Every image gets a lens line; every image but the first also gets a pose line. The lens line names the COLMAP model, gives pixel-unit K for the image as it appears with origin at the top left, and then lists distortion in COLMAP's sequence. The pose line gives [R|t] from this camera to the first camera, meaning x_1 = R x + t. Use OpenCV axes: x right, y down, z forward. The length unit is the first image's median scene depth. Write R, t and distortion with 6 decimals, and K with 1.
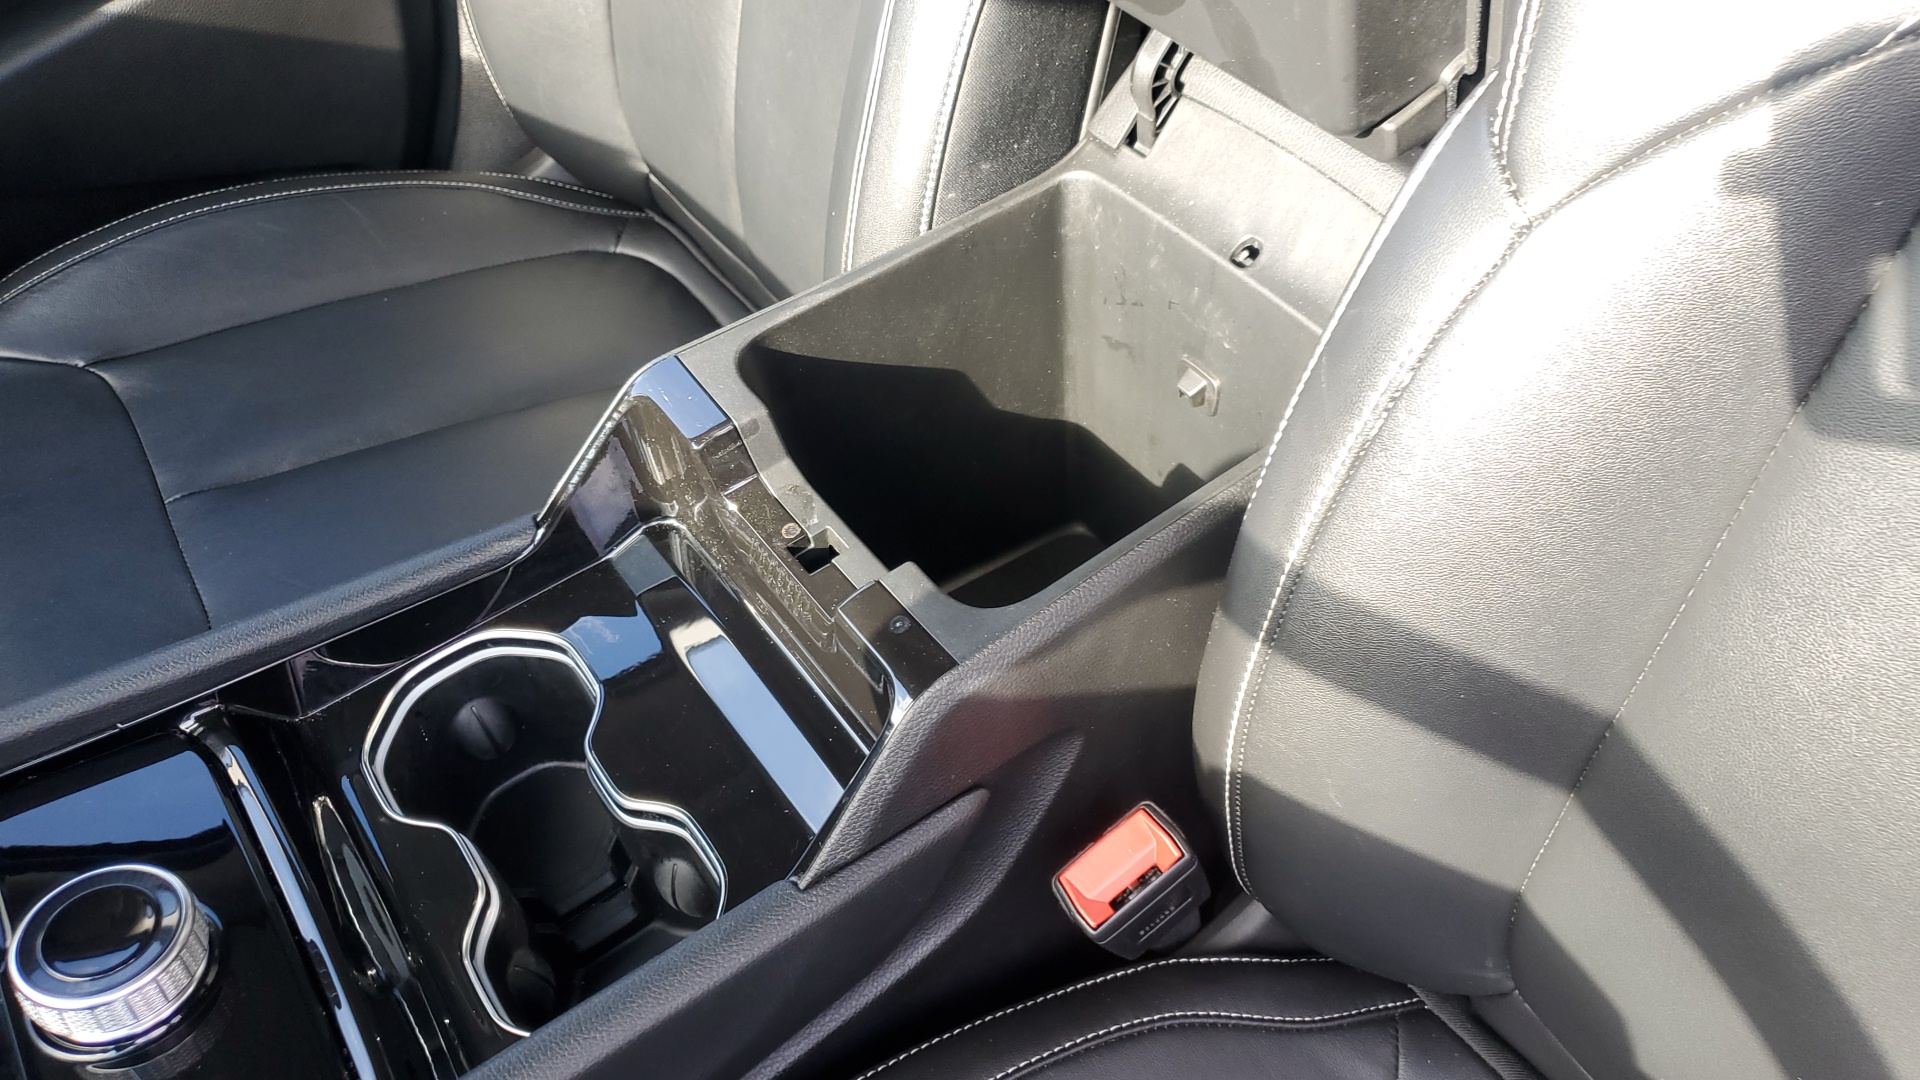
lens RADIAL K [[1461.8, 0, 939.8], [0, 1461.8, 521.4], [0, 0, 1]] dist [0.026940, -0.020547]
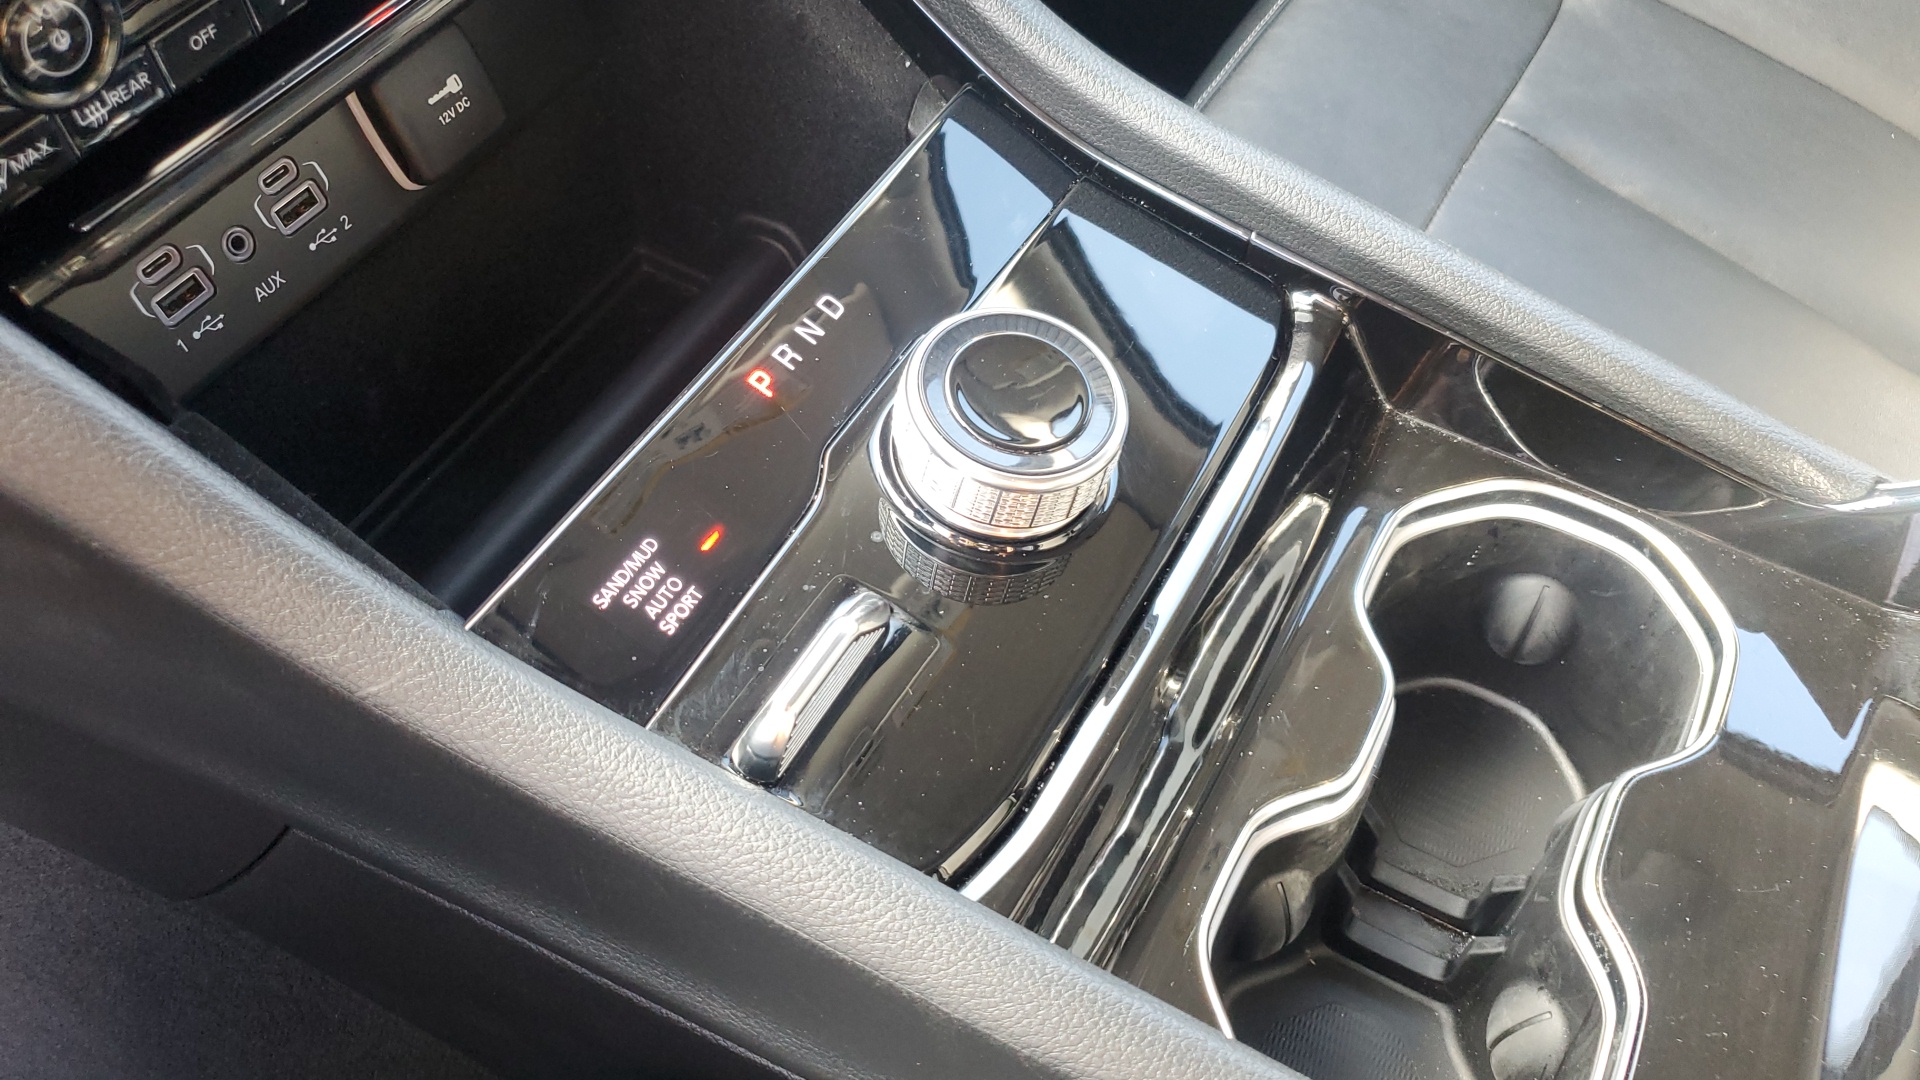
lens RADIAL K [[1461.8, 0, 923.2], [0, 1461.8, 526.8], [0, 0, 1]] dist [0.026940, -0.020547]
pose [[0.419249, 0.775214, -0.472518, -0.149939], [-0.705335, 0.605817, 0.368087, 0.067428], [0.571606, 0.178963, 0.800774, 0.309952]]
